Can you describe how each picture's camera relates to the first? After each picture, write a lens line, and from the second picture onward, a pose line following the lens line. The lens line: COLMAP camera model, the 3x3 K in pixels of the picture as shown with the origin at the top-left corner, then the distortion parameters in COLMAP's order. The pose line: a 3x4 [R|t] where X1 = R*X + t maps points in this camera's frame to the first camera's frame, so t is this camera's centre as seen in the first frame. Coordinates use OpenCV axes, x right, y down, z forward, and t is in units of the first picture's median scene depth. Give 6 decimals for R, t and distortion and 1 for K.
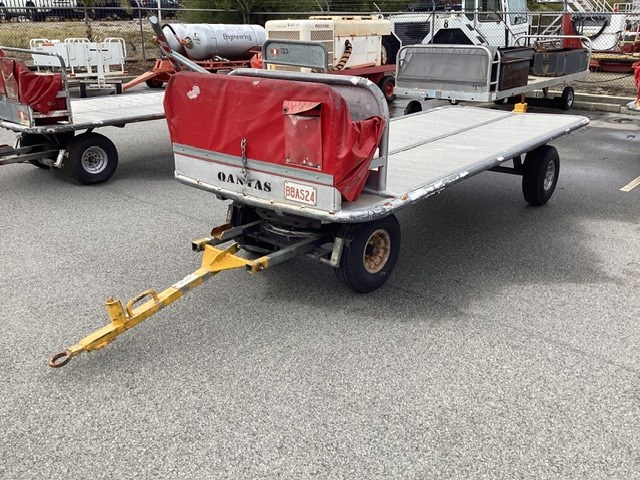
lens RADIAL K [[573.3, 0, 320.0], [0, 573.3, 240.0], [0, 0, 1]] dist [0.061502, -0.003635]
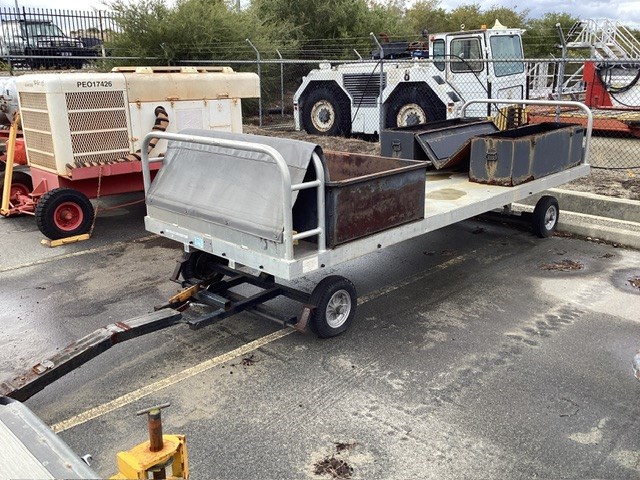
lens RADIAL K [[573.3, 0, 320.0], [0, 573.3, 240.0], [0, 0, 1]] dist [0.061502, -0.003635]
pose [[0.997800, 0.012591, -0.065086, 0.188019], [-0.017298, 0.997236, -0.072262, -0.134127], [0.063996, 0.073229, 0.995260, 0.341355]]
